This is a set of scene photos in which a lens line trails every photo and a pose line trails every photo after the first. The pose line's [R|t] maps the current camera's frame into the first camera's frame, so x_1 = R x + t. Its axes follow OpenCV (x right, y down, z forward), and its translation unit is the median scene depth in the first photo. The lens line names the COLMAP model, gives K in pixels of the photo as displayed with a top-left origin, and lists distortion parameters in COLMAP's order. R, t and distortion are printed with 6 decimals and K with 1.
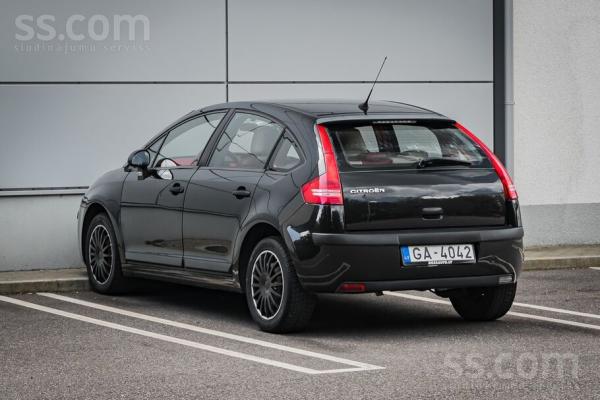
lens RADIAL K [[2109.3, 0, 302.4], [0, 2109.3, 197.3], [0, 0, 1]] dist [0.636643, 0.000000]
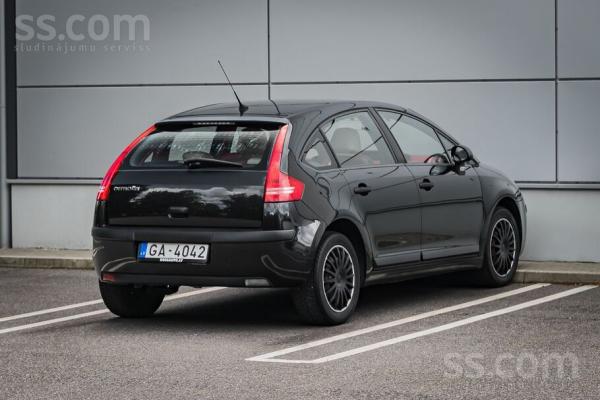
lens RADIAL K [[2109.3, 0, 306.2], [0, 2109.3, 197.6], [0, 0, 1]] dist [0.636643, 0.000000]
pose [[0.531258, 0.044623, -0.846034, 0.969356], [-0.033974, 0.998931, 0.031354, -0.034258], [0.846528, 0.012086, 0.532206, 0.500640]]
